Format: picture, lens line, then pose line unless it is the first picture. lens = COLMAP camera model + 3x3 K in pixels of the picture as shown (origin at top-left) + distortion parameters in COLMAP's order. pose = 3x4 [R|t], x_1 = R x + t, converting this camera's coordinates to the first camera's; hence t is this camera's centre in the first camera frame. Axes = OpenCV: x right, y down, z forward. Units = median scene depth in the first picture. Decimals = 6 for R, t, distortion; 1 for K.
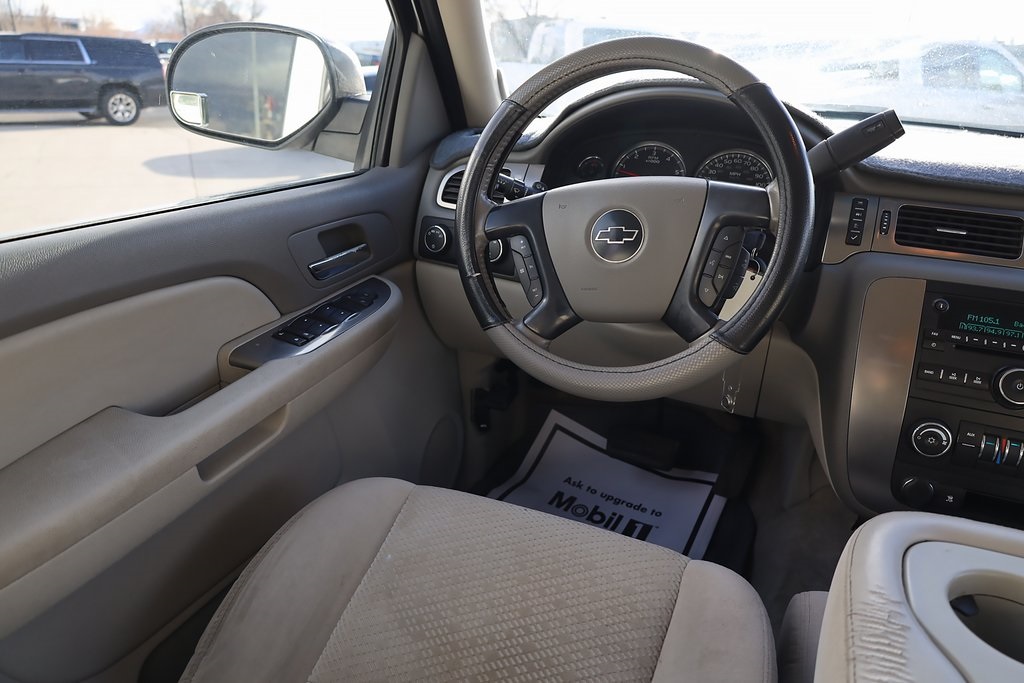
lens RADIAL K [[698.0, 0, 514.6], [0, 698.0, 342.8], [0, 0, 1]] dist [-0.004532, -0.007983]
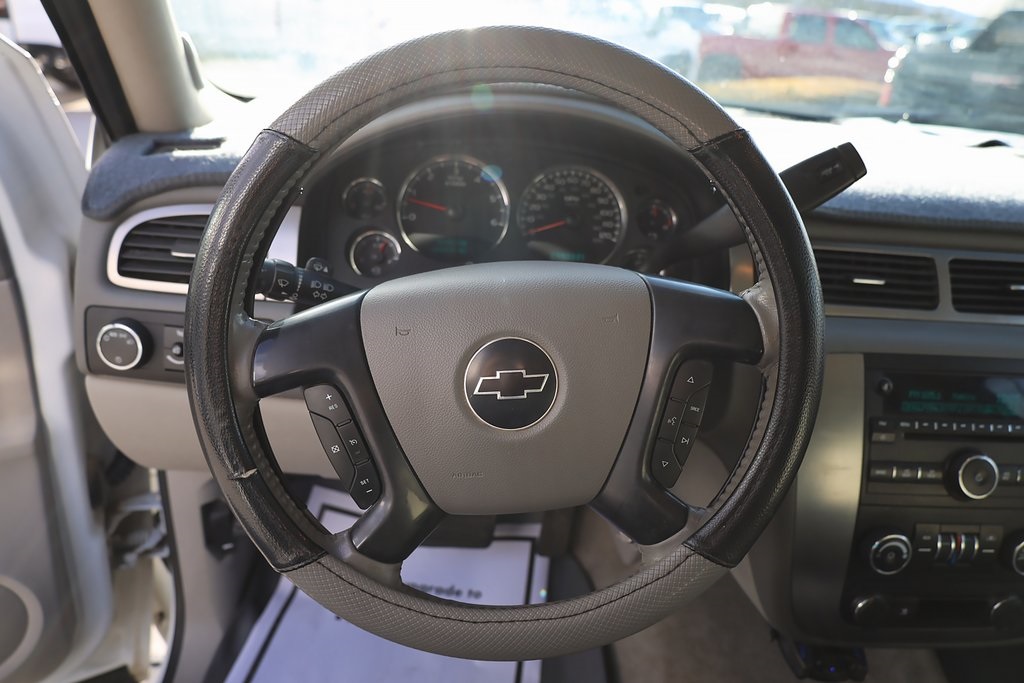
lens RADIAL K [[698.0, 0, 513.6], [0, 698.0, 337.2], [0, 0, 1]] dist [-0.004532, -0.007983]
pose [[0.896540, -0.161114, 0.412623, -0.076106], [0.121608, 0.985240, 0.120471, -0.239608], [-0.425943, -0.057829, 0.902900, 0.442895]]
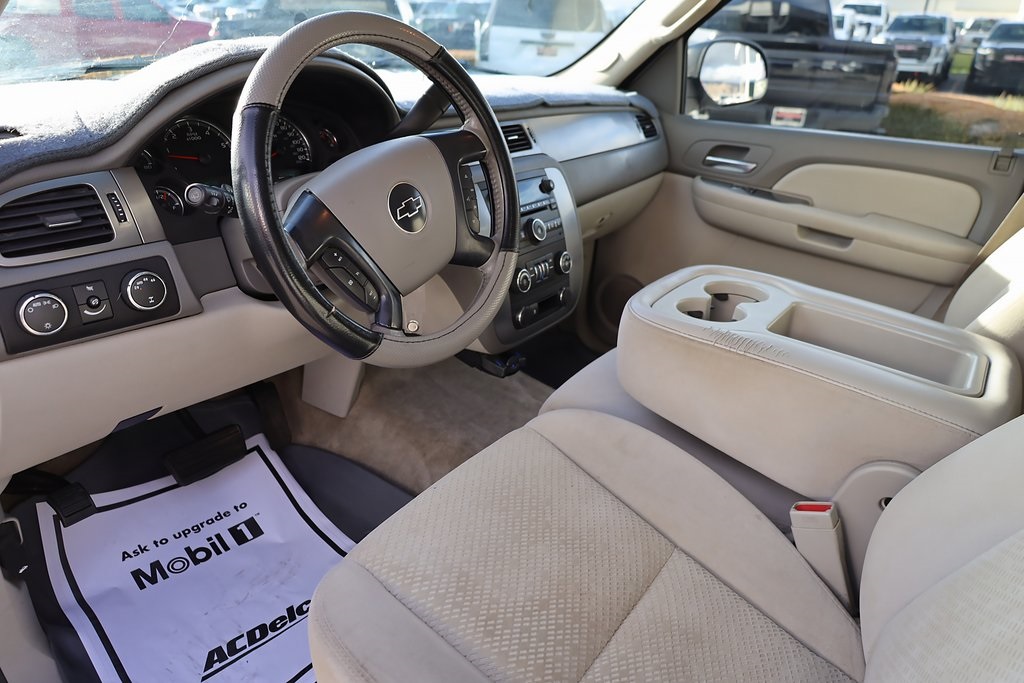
lens RADIAL K [[698.0, 0, 514.8], [0, 698.0, 341.3], [0, 0, 1]] dist [-0.004532, -0.007983]
pose [[0.212089, -0.427230, 0.878916, -0.760774], [0.328078, 0.878307, 0.347767, -0.266850], [-0.920534, 0.214596, 0.326444, 0.508503]]
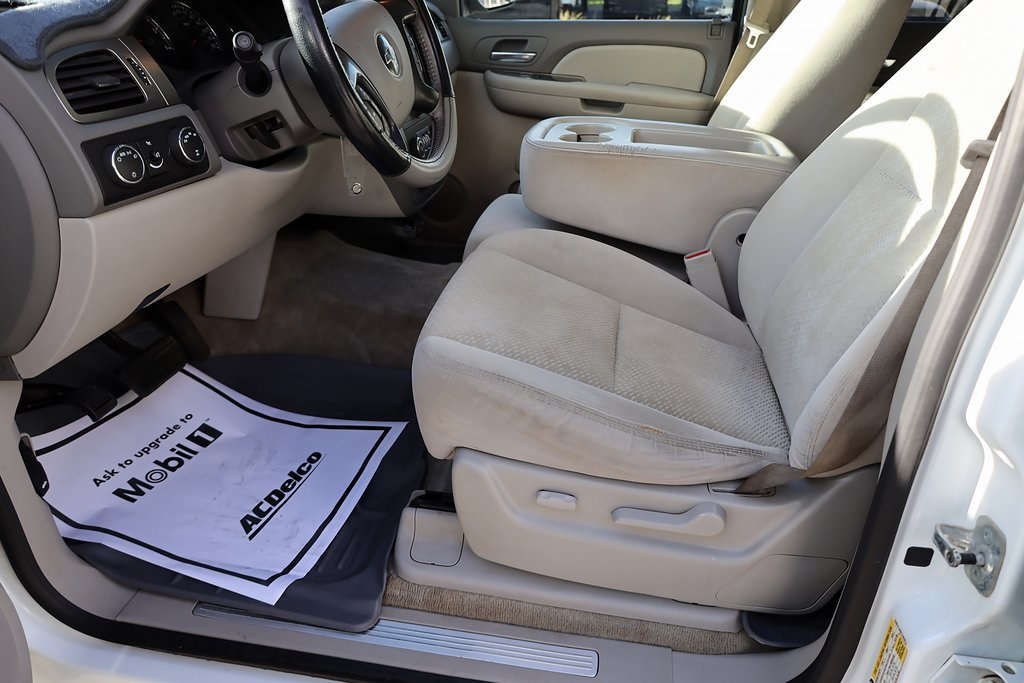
lens RADIAL K [[698.0, 0, 513.2], [0, 698.0, 344.3], [0, 0, 1]] dist [-0.004532, -0.007983]
pose [[-0.225935, -0.481578, 0.846780, -1.110564], [0.349393, 0.771361, 0.531909, -0.314180], [-0.909328, 0.416035, -0.006018, 0.935215]]
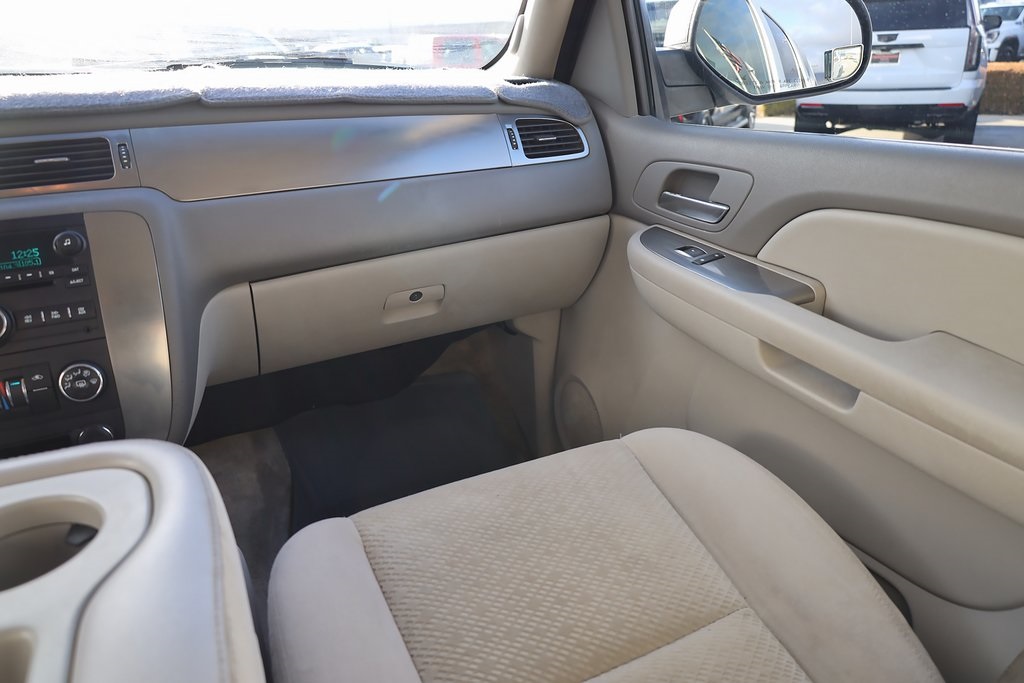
lens RADIAL K [[698.0, 0, 512.5], [0, 698.0, 341.5], [0, 0, 1]] dist [-0.004532, -0.007983]
pose [[0.654758, -0.345019, 0.672498, 0.499443], [0.339934, 0.929095, 0.145697, 0.167937], [-0.675083, 0.133209, 0.725616, -0.120754]]
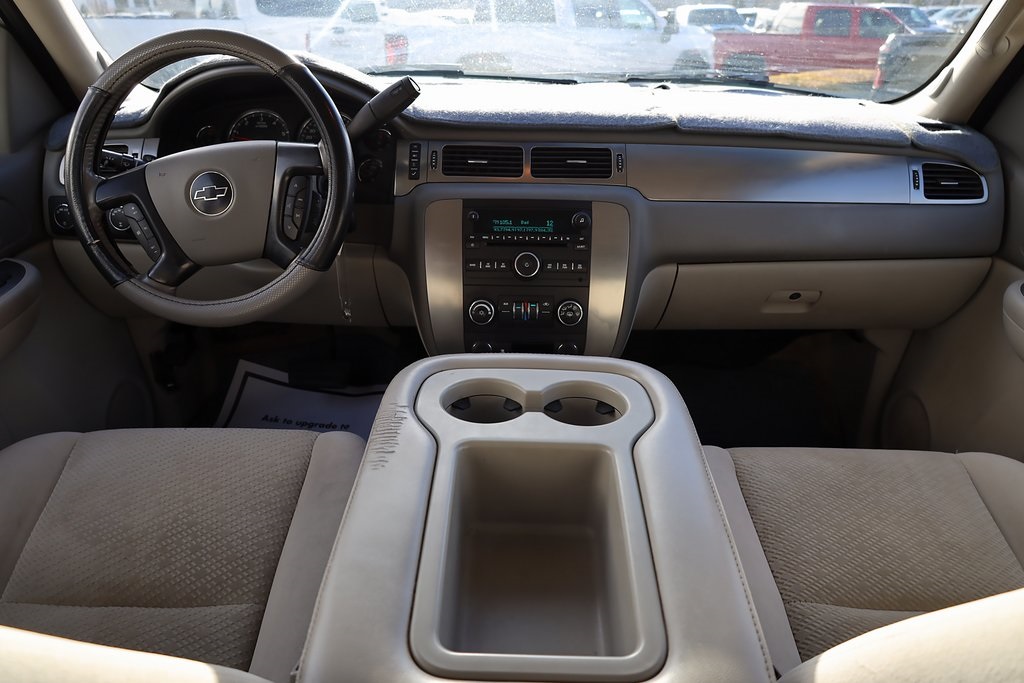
lens RADIAL K [[698.0, 0, 515.9], [0, 698.0, 343.6], [0, 0, 1]] dist [-0.004532, -0.007983]
pose [[0.921505, -0.189046, 0.339250, 0.160314], [0.166589, 0.981494, 0.094429, 0.073961], [-0.350824, -0.030502, 0.935945, -0.323288]]
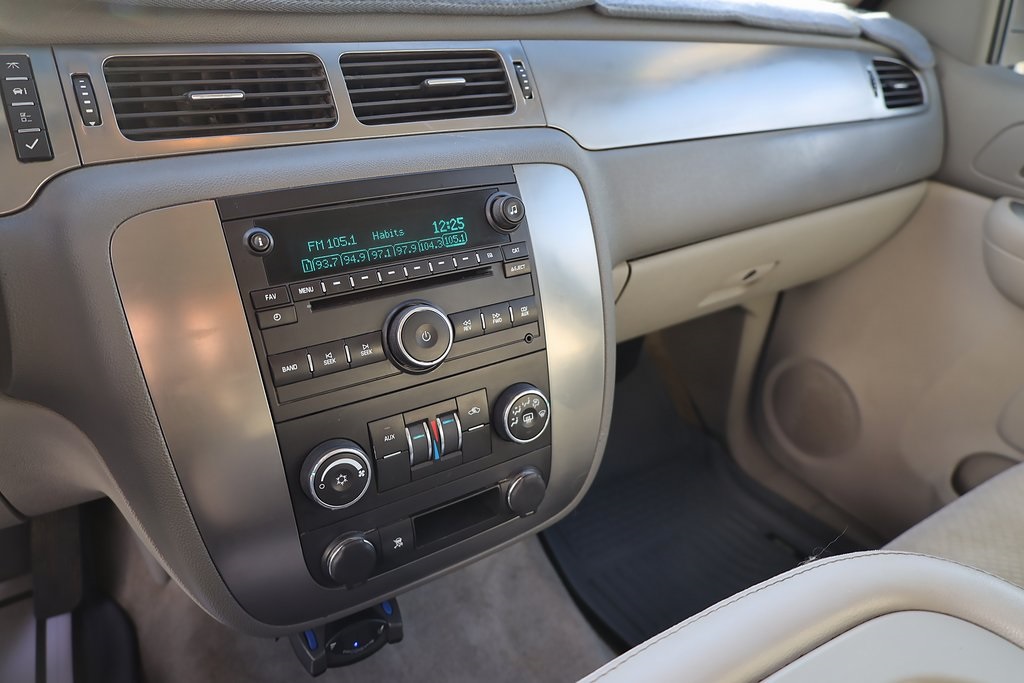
lens RADIAL K [[698.0, 0, 515.9], [0, 698.0, 343.8], [0, 0, 1]] dist [-0.004532, -0.007983]
pose [[0.567982, -0.399445, 0.719612, 0.298820], [0.296227, 0.914952, 0.274066, -0.065404], [-0.767884, 0.057504, 0.638002, 0.495795]]
